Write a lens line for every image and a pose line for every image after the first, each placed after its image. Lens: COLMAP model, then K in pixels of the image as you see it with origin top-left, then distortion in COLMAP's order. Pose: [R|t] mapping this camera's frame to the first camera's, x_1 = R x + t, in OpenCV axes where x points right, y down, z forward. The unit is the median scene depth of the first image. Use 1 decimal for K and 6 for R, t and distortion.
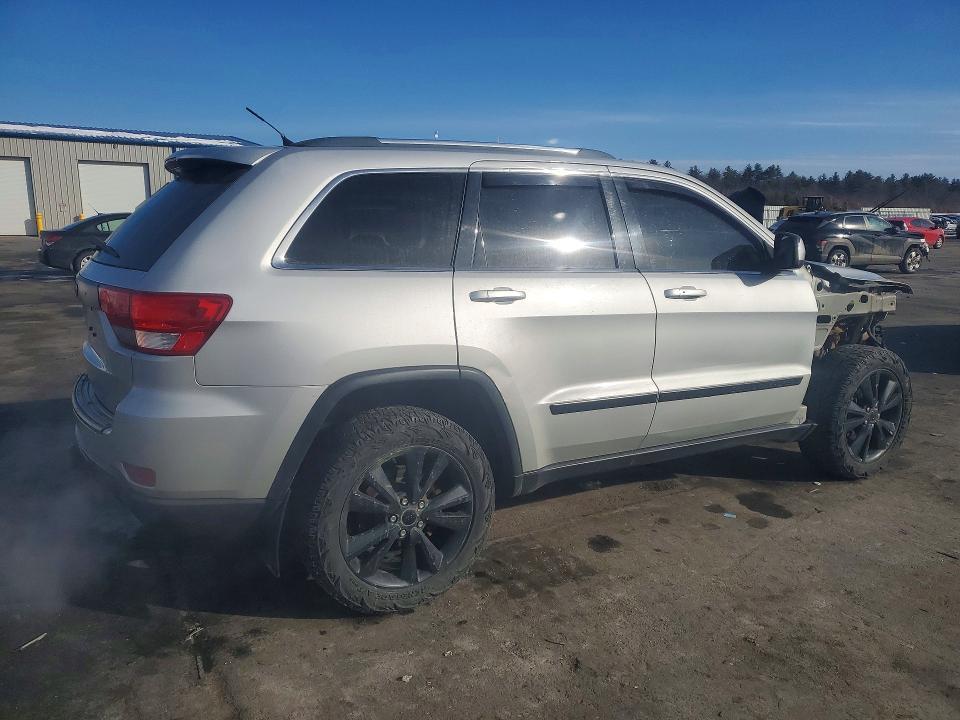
lens RADIAL K [[742.3, 0, 474.8], [0, 742.3, 361.0], [0, 0, 1]] dist [0.036910, -0.013426]
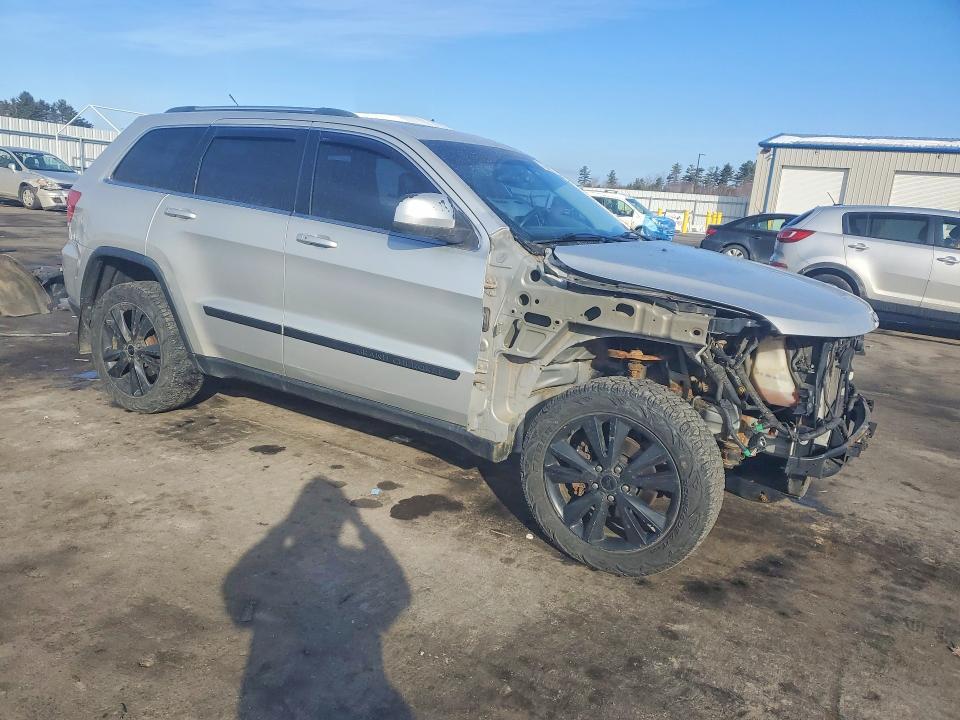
lens RADIAL K [[742.3, 0, 474.8], [0, 742.3, 361.0], [0, 0, 1]] dist [0.036910, -0.013426]
pose [[0.461256, 0.224818, -0.858312, 1.052061], [-0.243078, 0.962374, 0.121445, -0.086630], [0.853321, 0.152619, 0.498549, 0.557055]]
